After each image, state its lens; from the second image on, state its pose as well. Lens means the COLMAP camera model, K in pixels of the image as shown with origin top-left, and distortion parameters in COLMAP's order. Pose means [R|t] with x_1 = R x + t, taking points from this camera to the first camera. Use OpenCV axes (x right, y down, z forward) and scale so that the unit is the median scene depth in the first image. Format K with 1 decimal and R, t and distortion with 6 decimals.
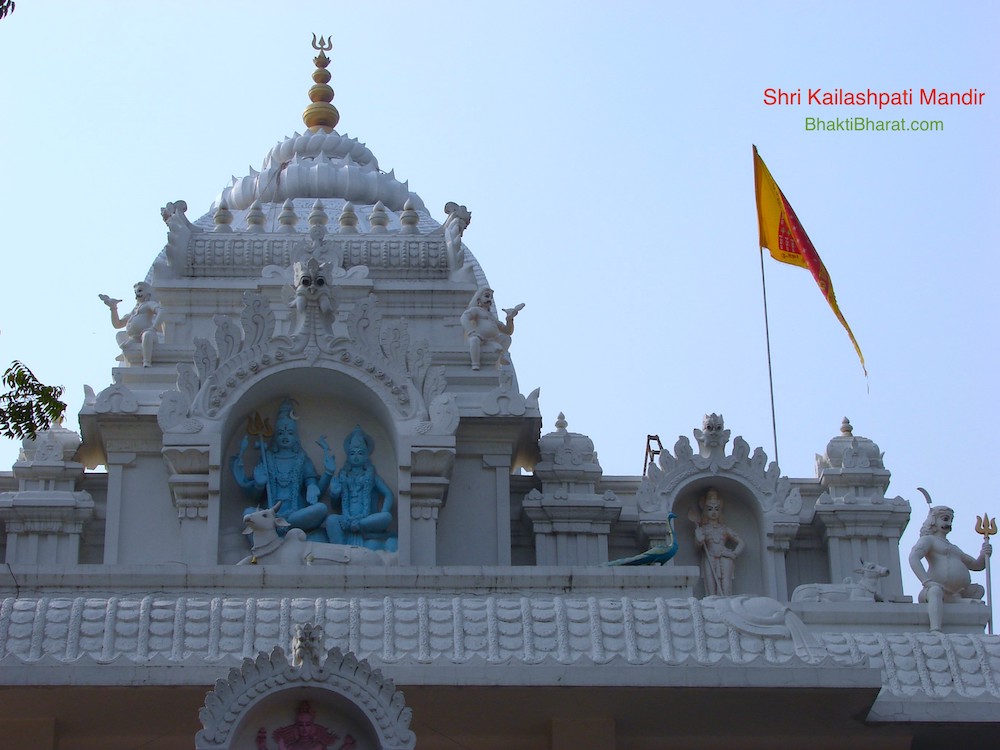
lens RADIAL K [[2449.7, 0, 487.0], [0, 2449.7, 374.1], [0, 0, 1]] dist [0.023510, 0.849939]
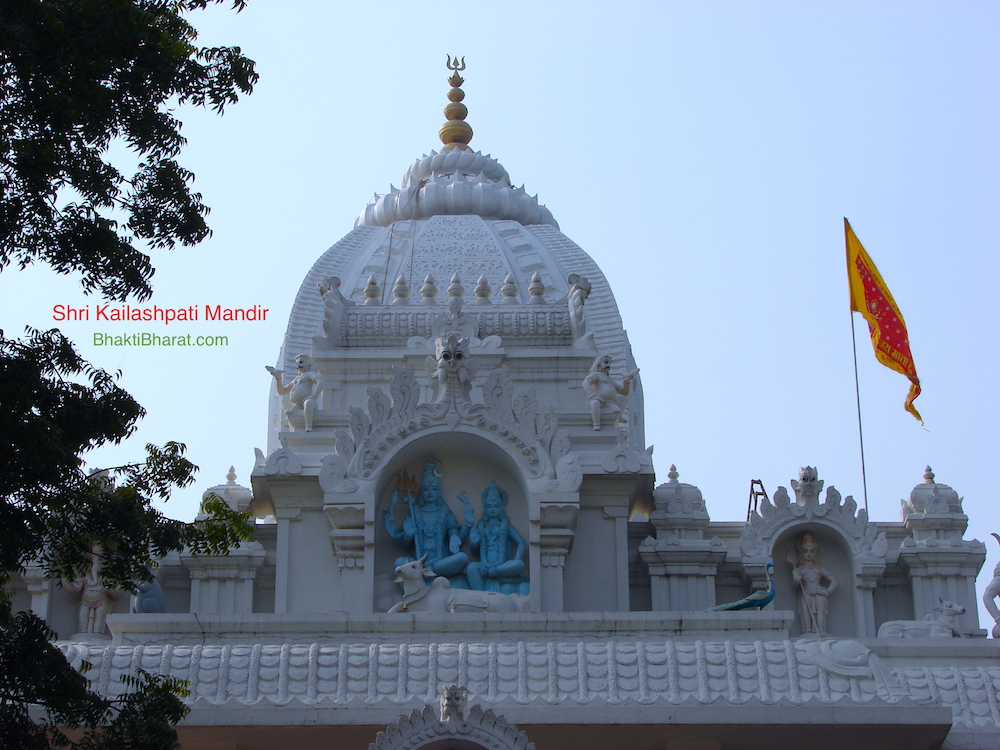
lens RADIAL K [[2429.8, 0, 473.6], [0, 2429.8, 372.4], [0, 0, 1]] dist [0.034480, 0.731037]
pose [[0.998040, -0.011936, -0.061437, 0.008203], [0.013804, 0.999453, 0.030058, -0.064542], [0.061045, -0.030847, 0.997658, -0.127922]]
